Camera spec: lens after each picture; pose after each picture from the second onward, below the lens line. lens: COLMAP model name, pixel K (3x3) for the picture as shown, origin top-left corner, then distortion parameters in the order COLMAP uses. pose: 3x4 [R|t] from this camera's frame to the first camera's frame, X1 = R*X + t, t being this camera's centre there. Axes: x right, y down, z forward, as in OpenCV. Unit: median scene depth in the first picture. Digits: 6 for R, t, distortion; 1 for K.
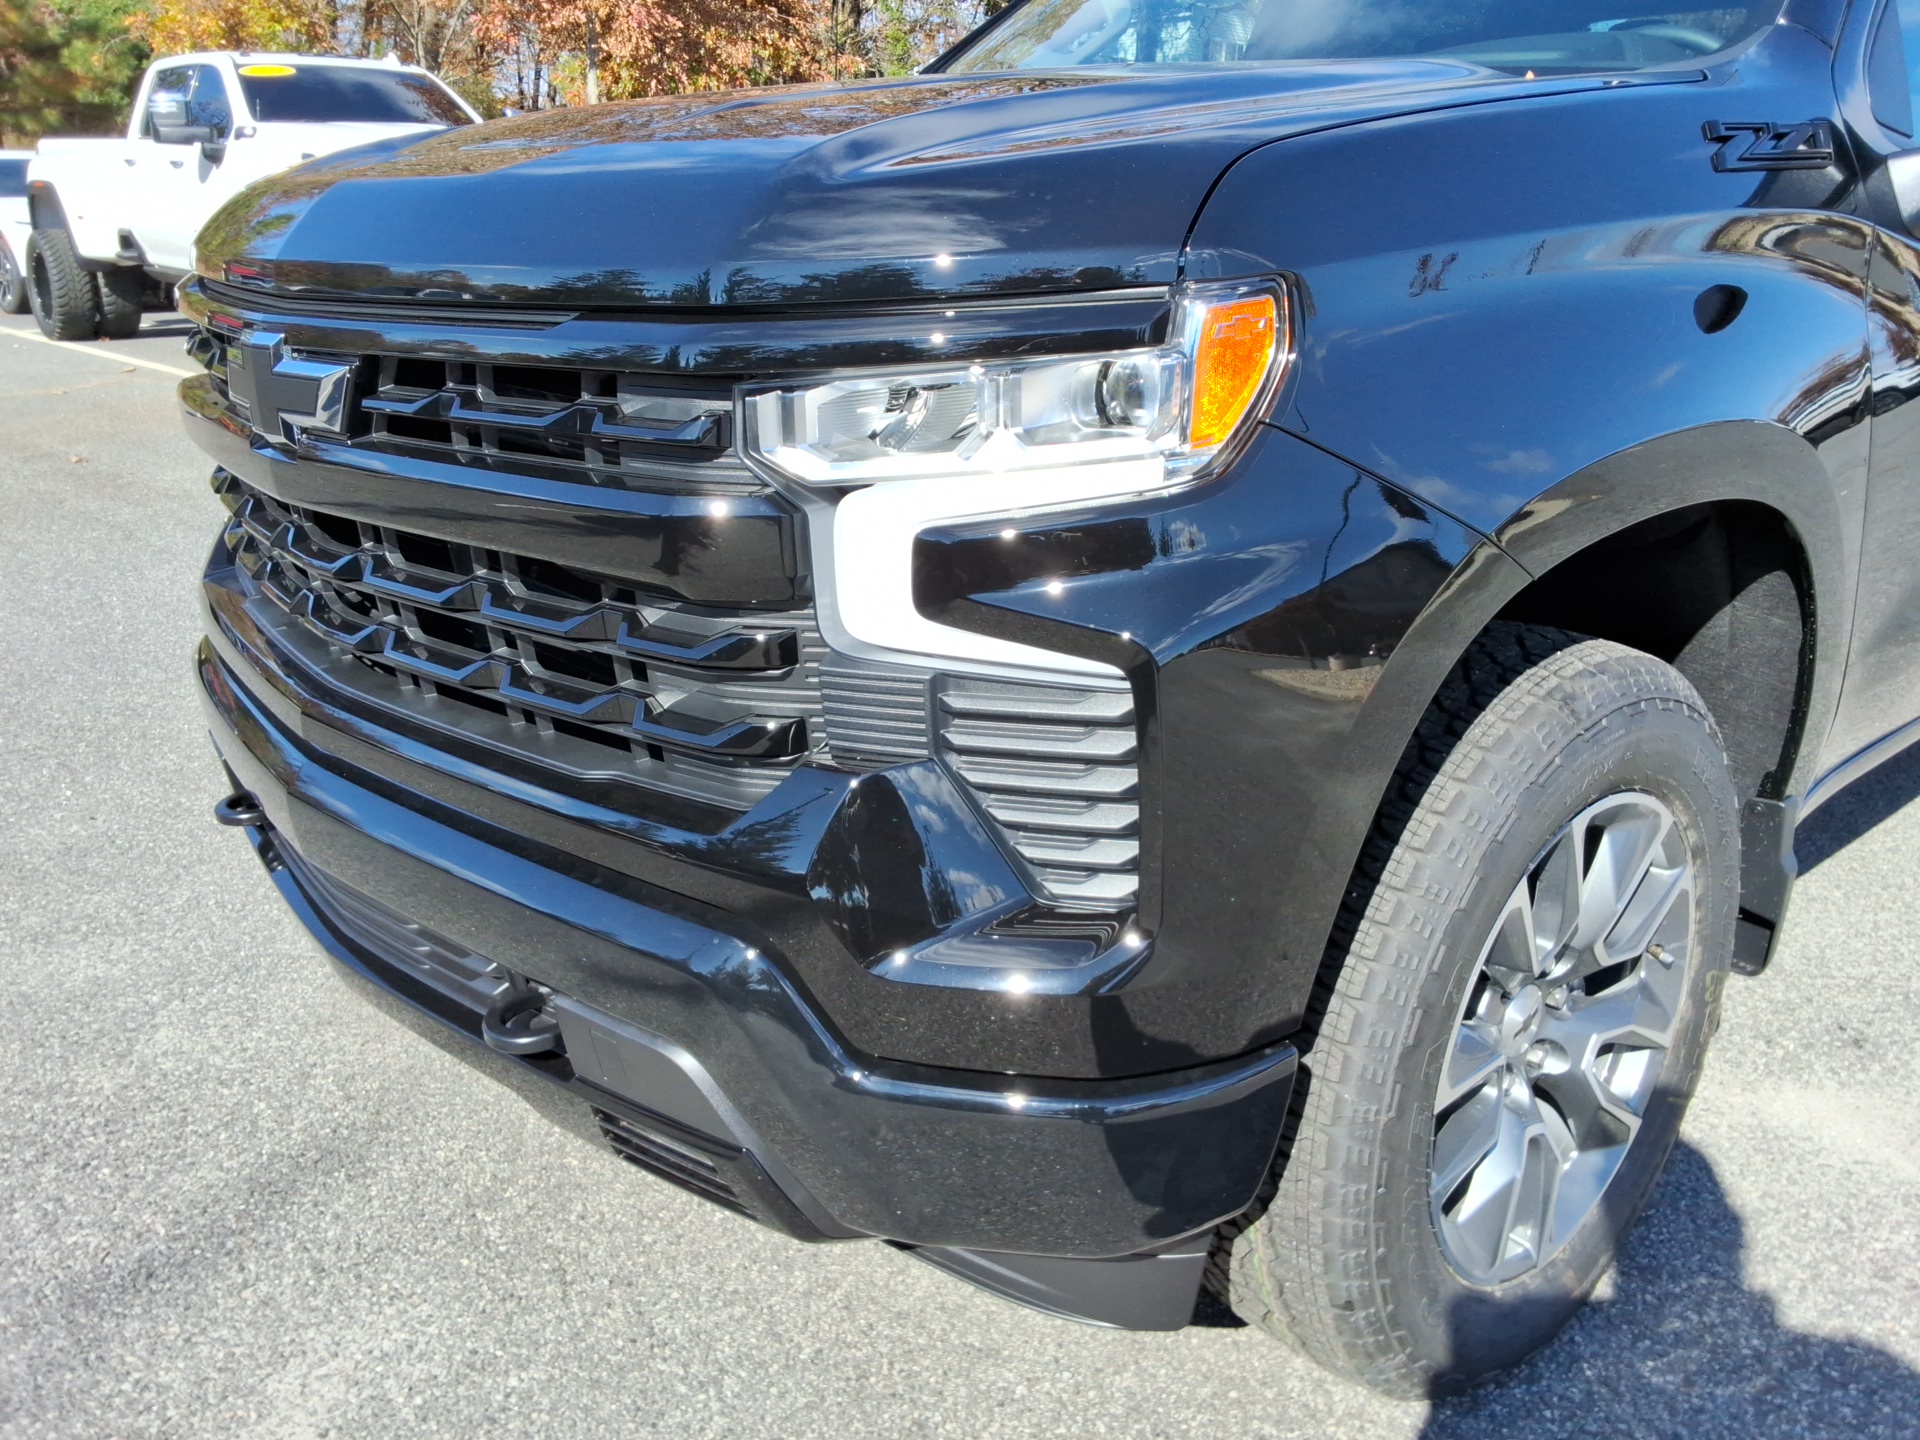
lens RADIAL K [[1540.5, 0, 961.7], [0, 1540.5, 721.7], [0, 0, 1]] dist [-0.002939, -0.000952]
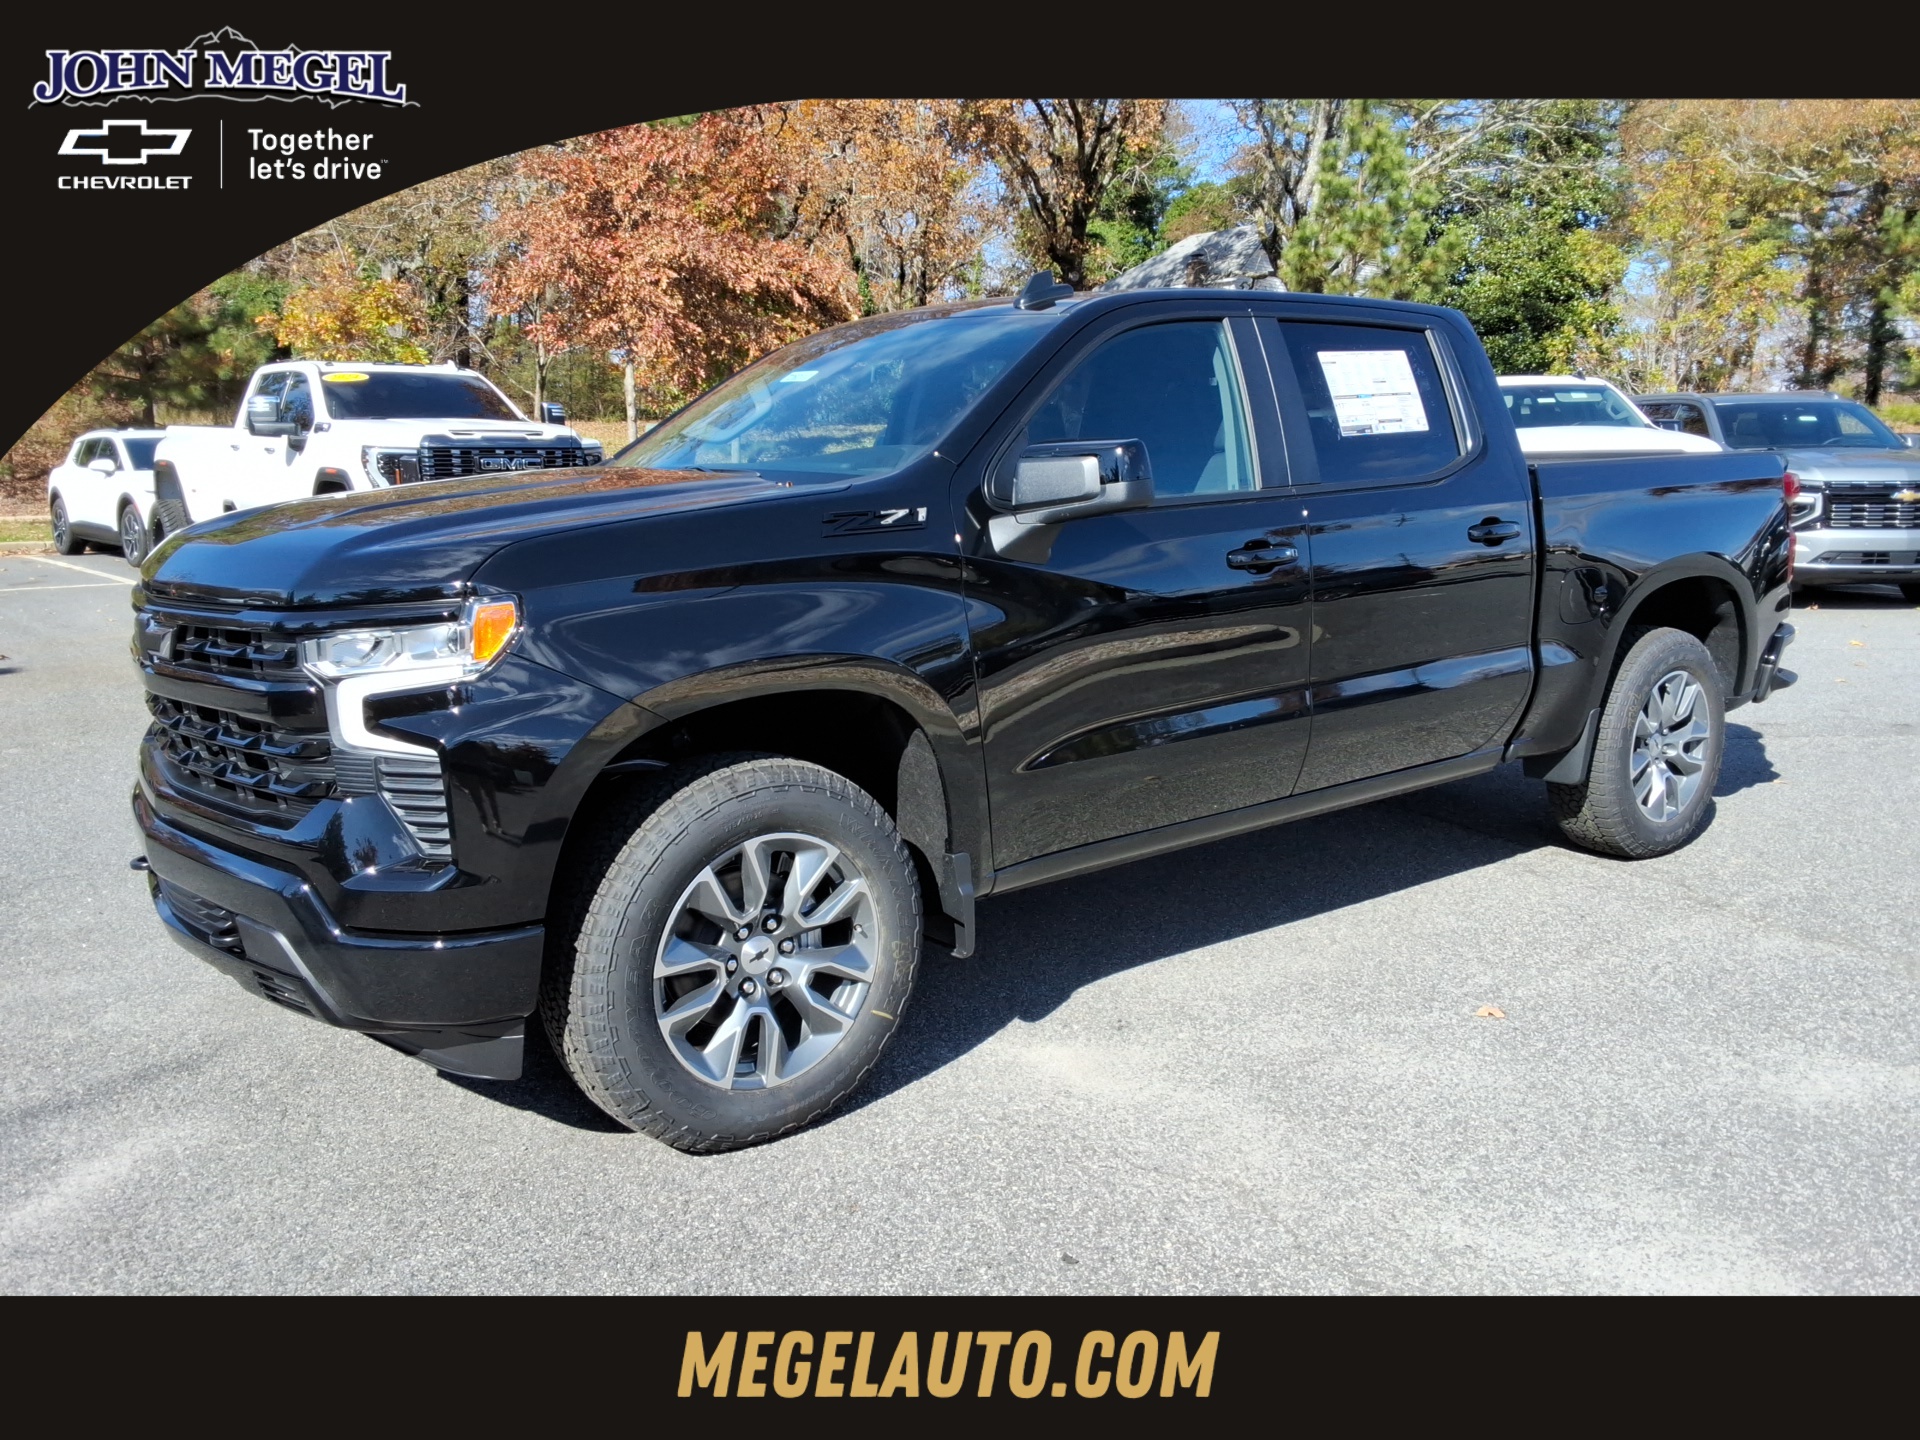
lens RADIAL K [[1553.4, 0, 971.5], [0, 1553.4, 719.9], [0, 0, 1]] dist [0.047976, -0.075016]
pose [[0.998159, -0.004641, -0.060478, 0.700561], [-0.004673, 0.988221, -0.152964, 0.185975], [0.060475, 0.152965, 0.986379, -0.888990]]
